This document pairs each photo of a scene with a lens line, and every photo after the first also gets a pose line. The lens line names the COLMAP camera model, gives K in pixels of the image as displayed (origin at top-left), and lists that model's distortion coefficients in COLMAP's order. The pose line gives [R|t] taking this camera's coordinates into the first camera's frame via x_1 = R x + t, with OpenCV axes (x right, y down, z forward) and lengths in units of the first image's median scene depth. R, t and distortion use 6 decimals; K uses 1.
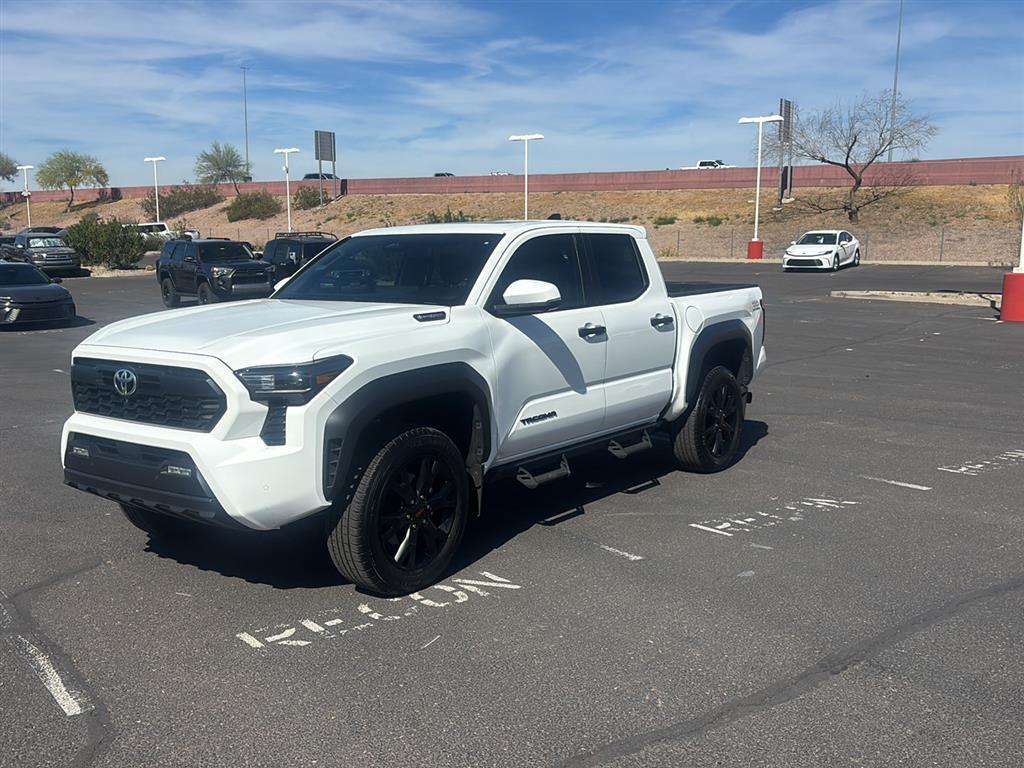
lens RADIAL K [[1001.9, 0, 517.4], [0, 1001.9, 376.6], [0, 0, 1]] dist [0.093180, -0.141111]
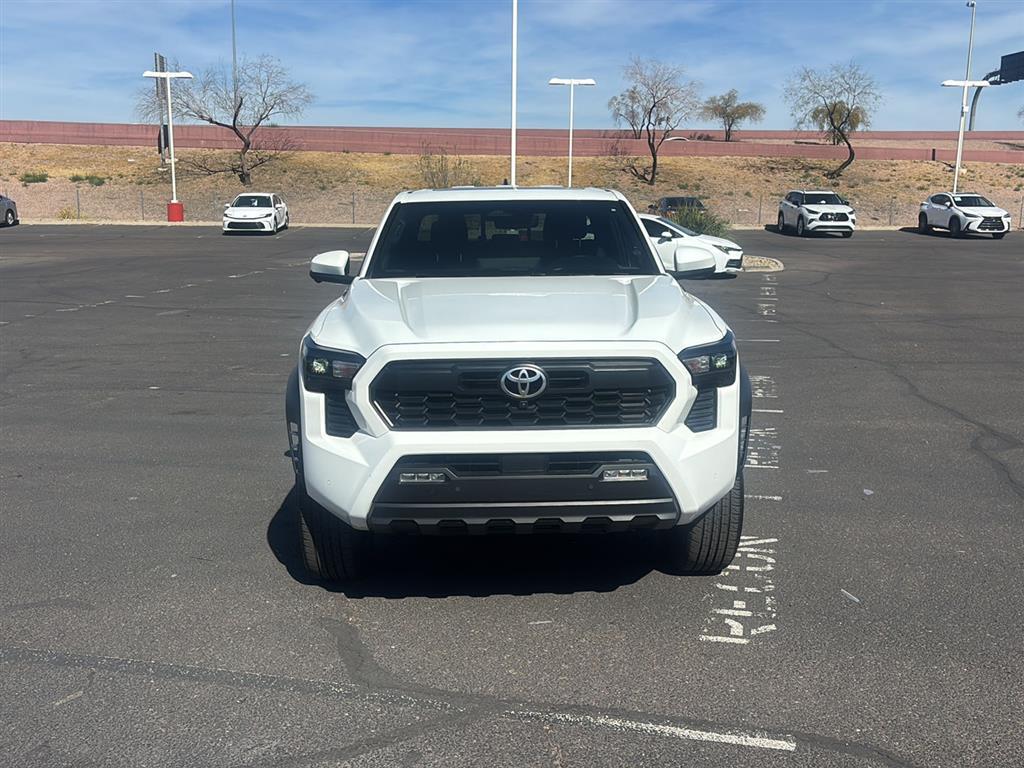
lens RADIAL K [[1001.9, 0, 517.4], [0, 1001.9, 376.6], [0, 0, 1]] dist [0.093180, -0.141111]
pose [[0.789959, -0.103252, 0.604403, -0.119517], [0.080813, 0.994653, 0.064296, -0.007077], [-0.607810, -0.001948, 0.794080, 0.047068]]
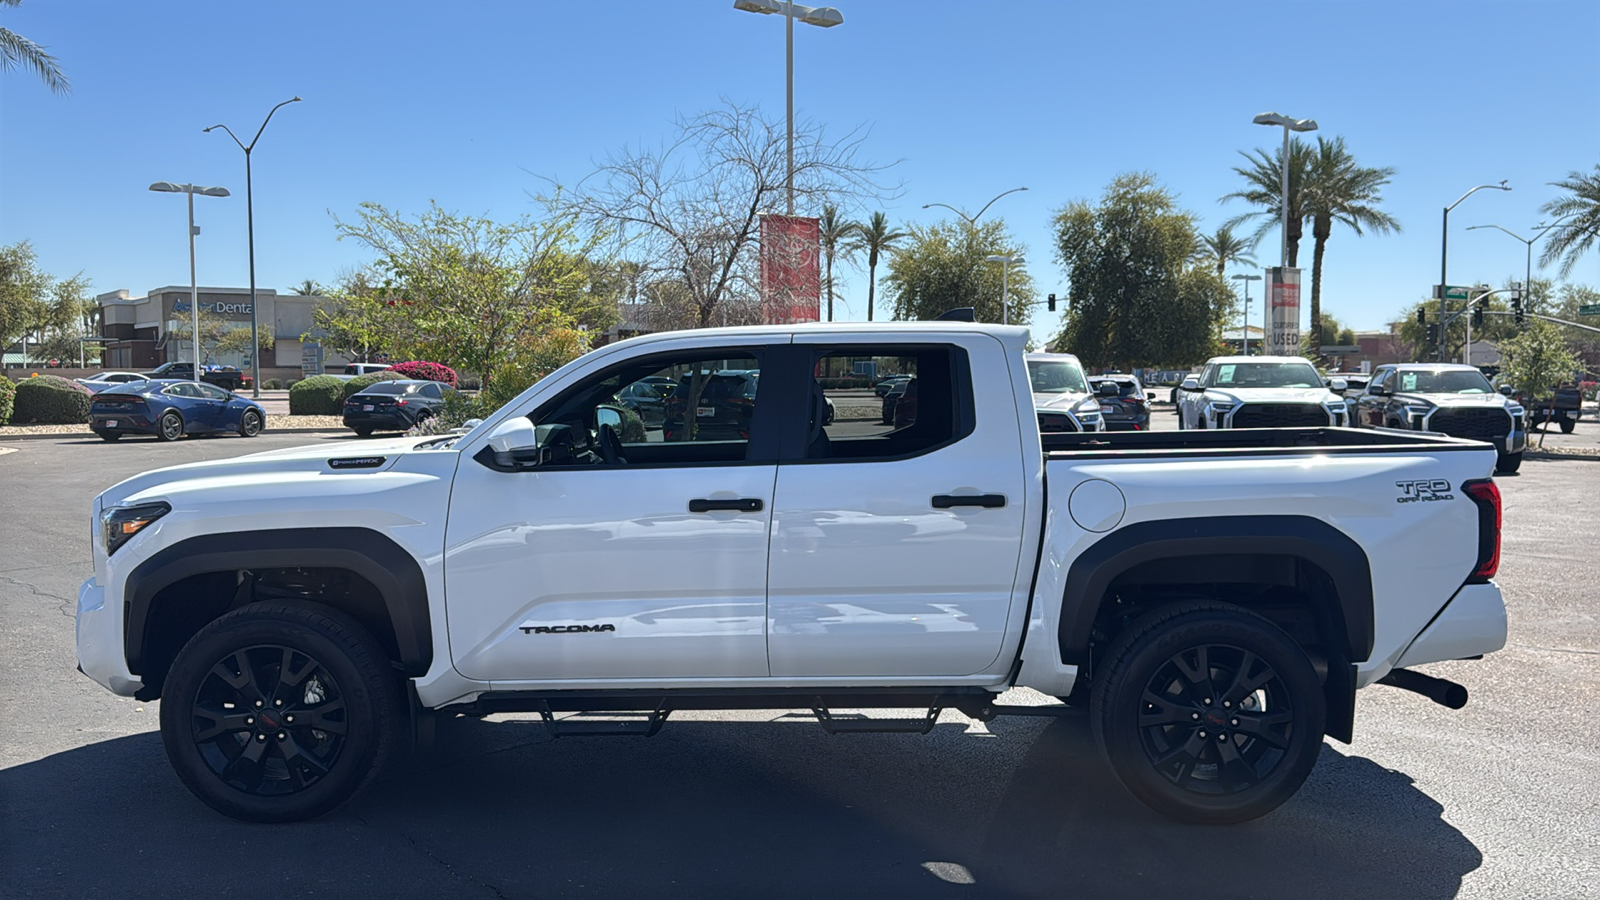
lens RADIAL K [[1405.5, 0, 800.0], [0, 1405.5, 450.0], [0, 0, 1]] dist [0.141367, -0.267471]
pose [[0.600199, 0.050523, -0.798253, 0.138194], [-0.098632, 0.995061, -0.011180, -0.013053], [0.793746, 0.085444, 0.602218, 0.092906]]
